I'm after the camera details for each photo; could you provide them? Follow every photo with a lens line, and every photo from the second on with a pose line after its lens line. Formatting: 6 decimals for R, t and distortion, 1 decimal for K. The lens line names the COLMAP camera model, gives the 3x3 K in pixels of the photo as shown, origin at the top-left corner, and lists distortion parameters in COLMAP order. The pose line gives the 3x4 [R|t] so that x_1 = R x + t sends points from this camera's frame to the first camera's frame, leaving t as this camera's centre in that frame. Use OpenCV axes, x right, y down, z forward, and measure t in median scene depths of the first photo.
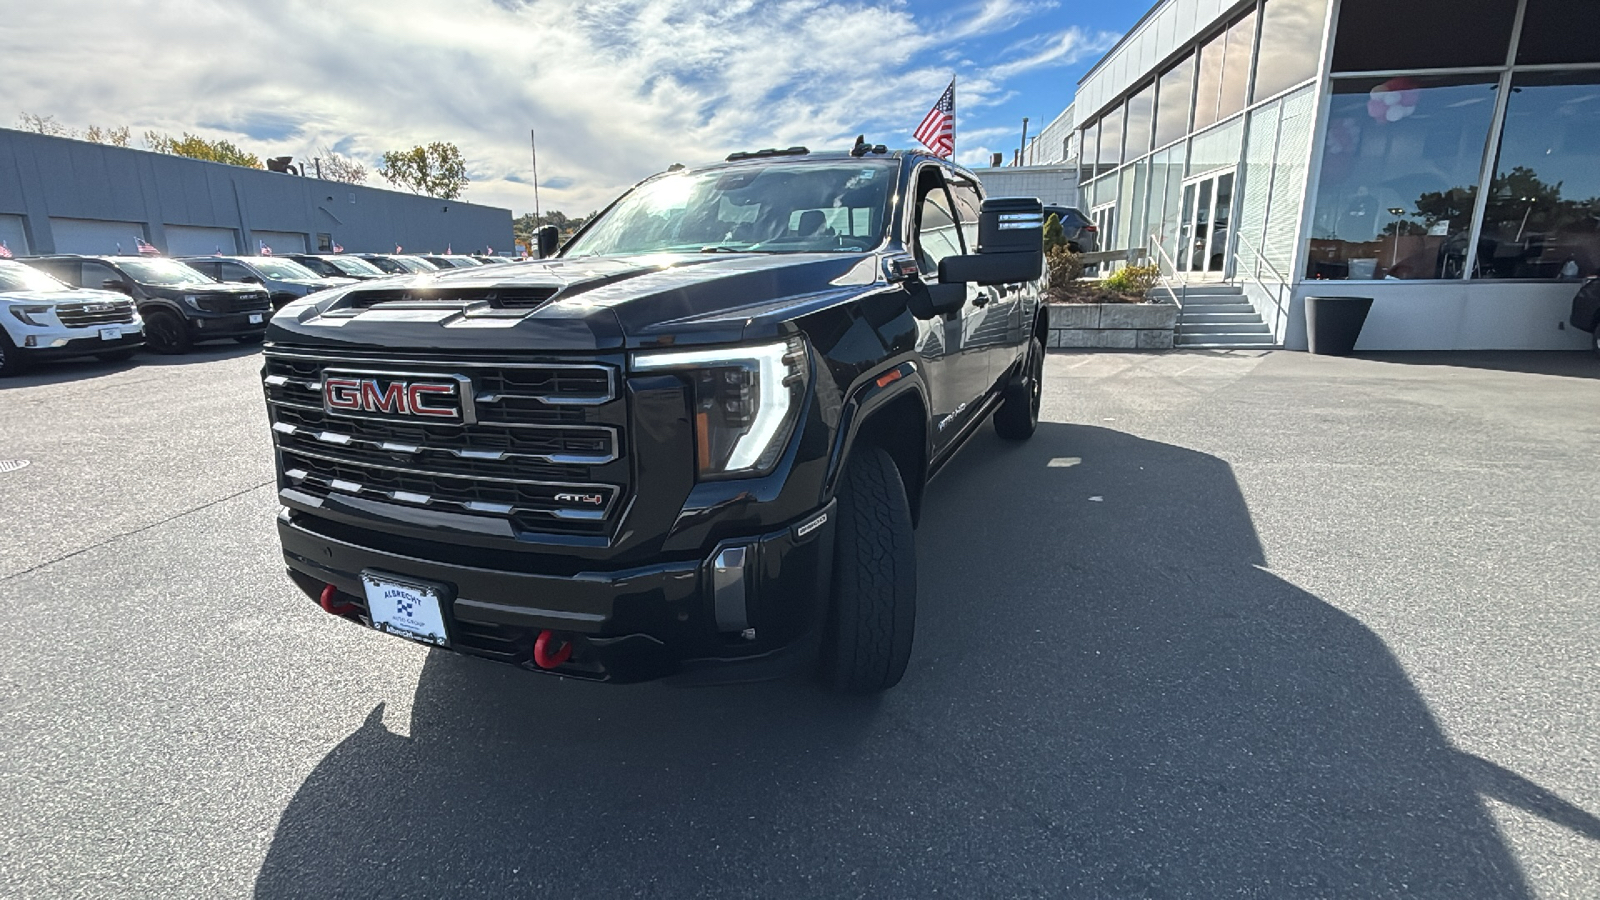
lens RADIAL K [[747.4, 0, 800.0], [0, 747.4, 450.0], [0, 0, 1]] dist [-0.005905, 0.004425]
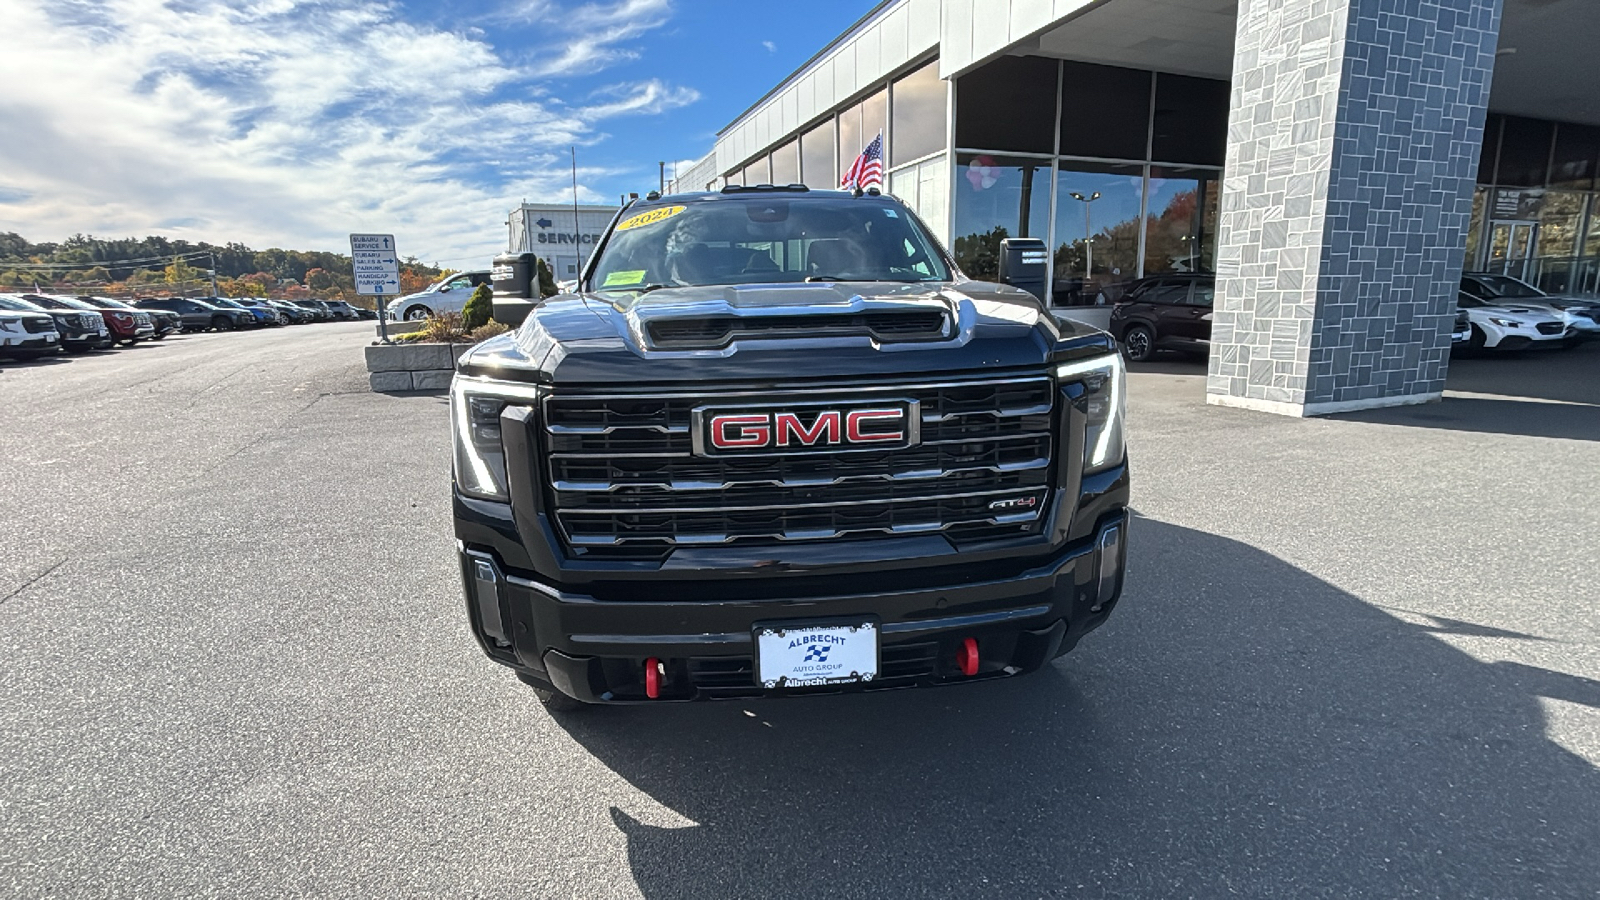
lens RADIAL K [[747.4, 0, 800.0], [0, 747.4, 450.0], [0, 0, 1]] dist [-0.005905, 0.004425]
pose [[0.877926, -0.101308, 0.467955, -0.955864], [0.122867, 0.992299, -0.015684, -0.029154], [-0.462762, 0.071266, 0.883613, 0.162472]]
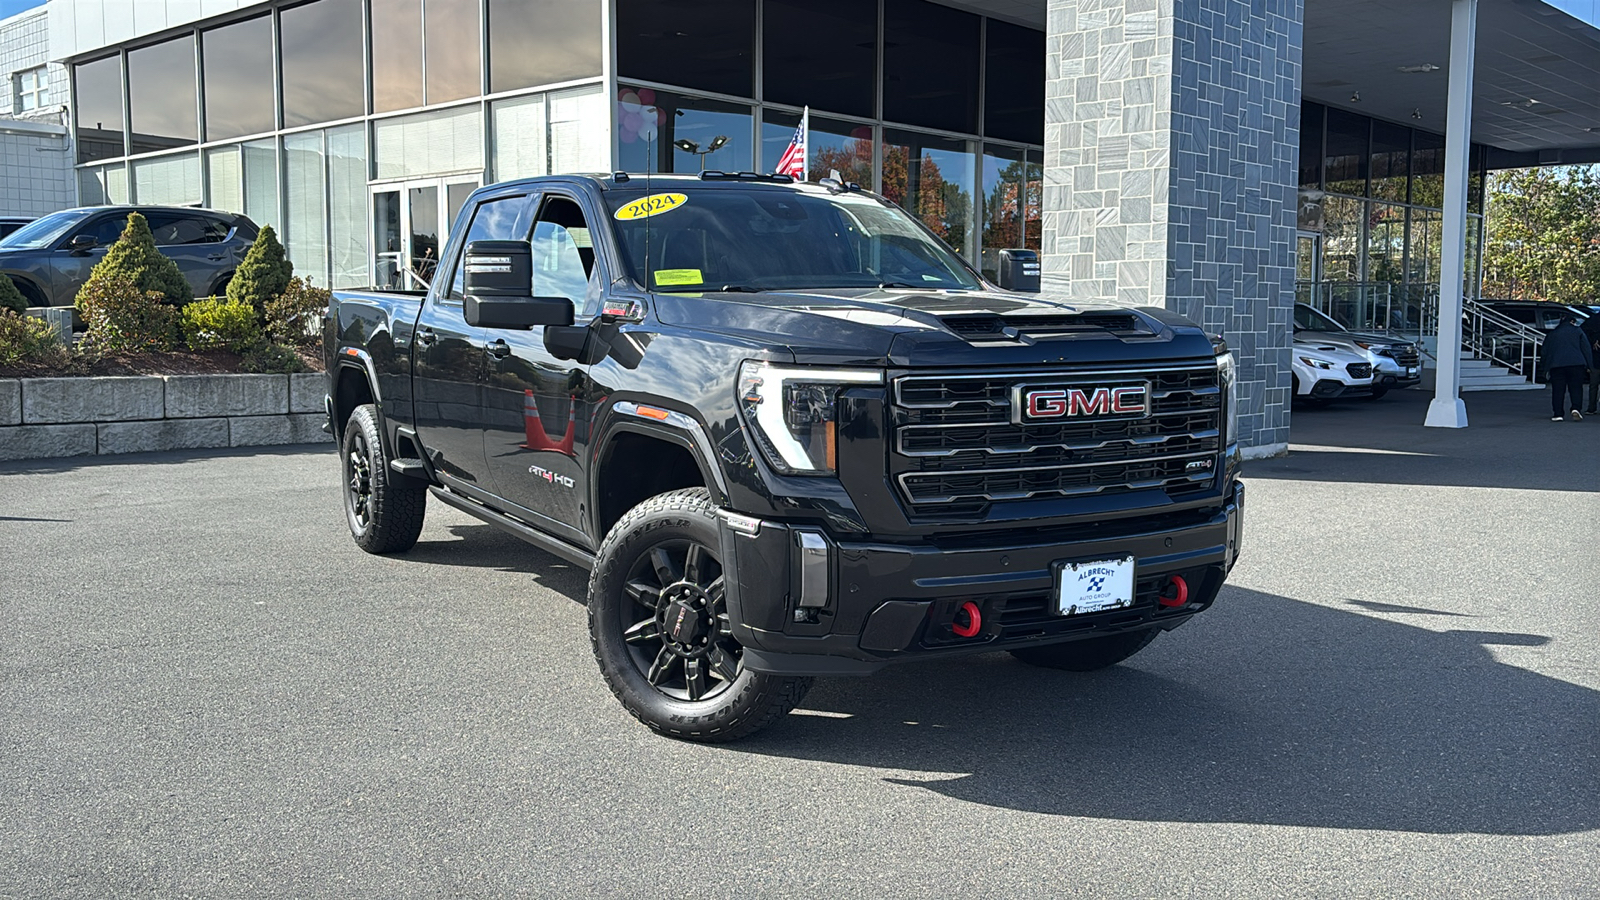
lens RADIAL K [[1488.1, 0, 804.3], [0, 1488.1, 478.0], [0, 0, 1]] dist [0.004853, 0.005759]
pose [[0.581453, -0.074915, 0.810124, -2.638175], [0.182643, 0.982355, -0.040247, 0.059711], [-0.792814, 0.171365, 0.584876, -0.021489]]
